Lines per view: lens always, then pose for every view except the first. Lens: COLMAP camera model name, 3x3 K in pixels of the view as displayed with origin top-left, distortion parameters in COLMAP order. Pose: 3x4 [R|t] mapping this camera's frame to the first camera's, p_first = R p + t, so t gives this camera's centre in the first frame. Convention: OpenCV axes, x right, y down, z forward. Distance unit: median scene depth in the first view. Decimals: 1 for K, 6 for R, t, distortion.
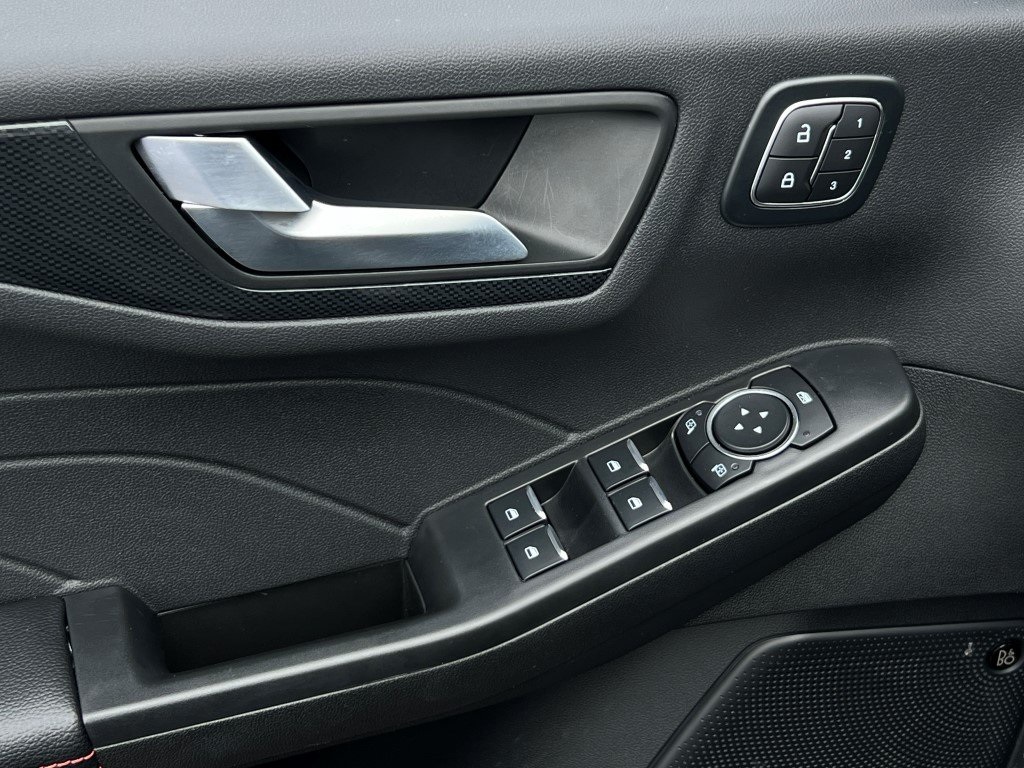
lens RADIAL K [[1550.0, 0, 511.9], [0, 1550.0, 384.1], [0, 0, 1]] dist [0.038993, 0.000000]
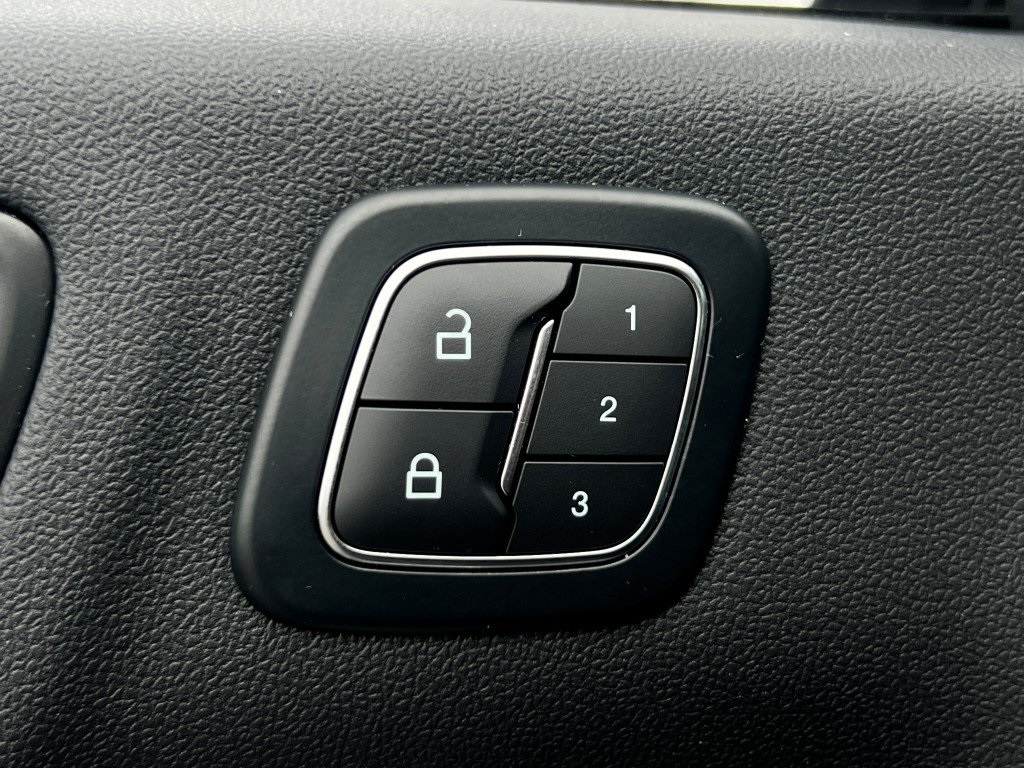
lens RADIAL K [[1489.2, 0, 512.6], [0, 1489.2, 383.1], [0, 0, 1]] dist [0.113243, 0.000000]
pose [[0.990365, -0.047615, -0.130040, 0.240389], [-0.014549, 0.898059, -0.439634, -0.007258], [0.137717, 0.437290, 0.888713, 0.706549]]
